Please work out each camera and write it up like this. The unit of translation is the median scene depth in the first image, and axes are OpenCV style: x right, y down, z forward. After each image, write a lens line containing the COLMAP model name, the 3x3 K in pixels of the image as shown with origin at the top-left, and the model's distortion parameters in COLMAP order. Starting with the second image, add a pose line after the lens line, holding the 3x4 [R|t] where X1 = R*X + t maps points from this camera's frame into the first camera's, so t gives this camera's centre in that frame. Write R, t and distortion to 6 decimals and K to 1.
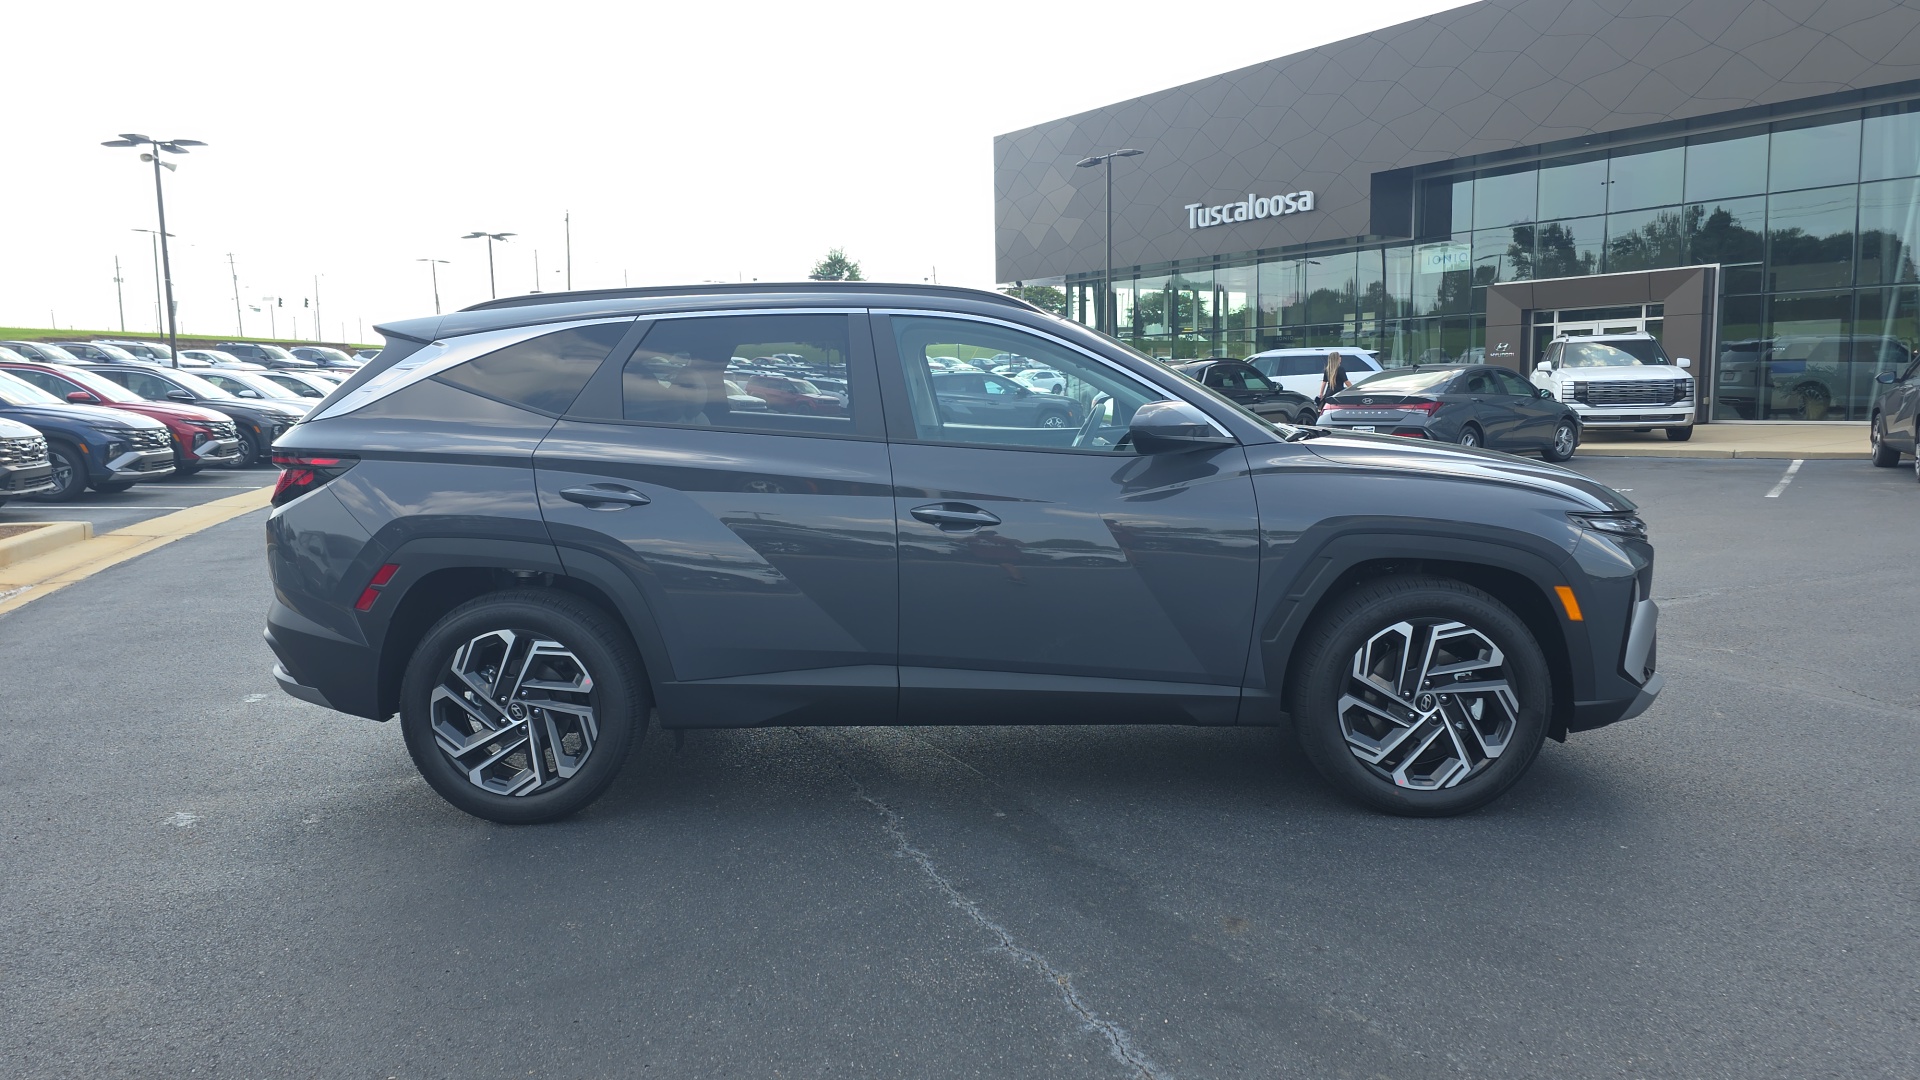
lens RADIAL K [[1299.7, 0, 920.2], [0, 1299.7, 514.6], [0, 0, 1]] dist [0.060817, -0.069373]
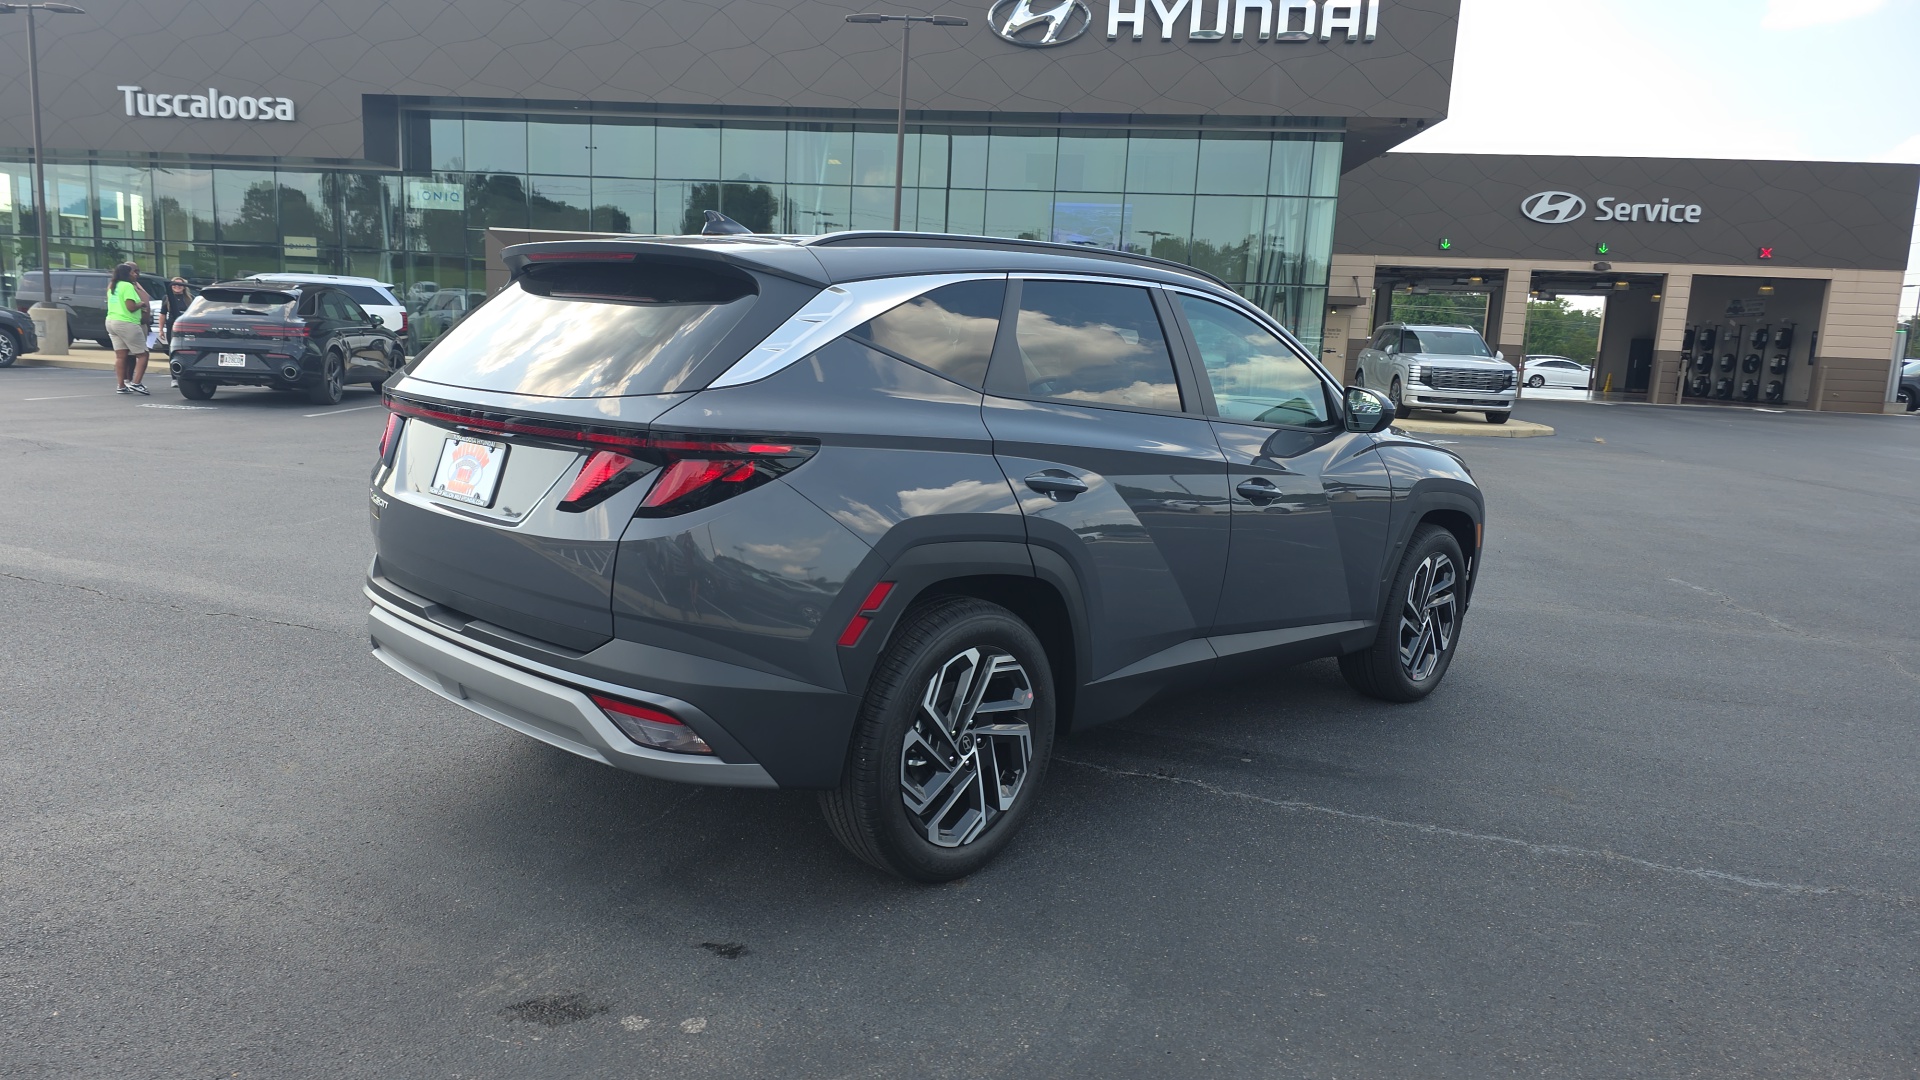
lens RADIAL K [[1299.7, 0, 928.2], [0, 1299.7, 521.0], [0, 0, 1]] dist [0.060817, -0.069373]
pose [[0.672285, -0.051247, 0.738516, -0.093158], [0.010554, 0.998163, 0.059657, -0.004162], [-0.740217, -0.032313, 0.671591, 0.046459]]
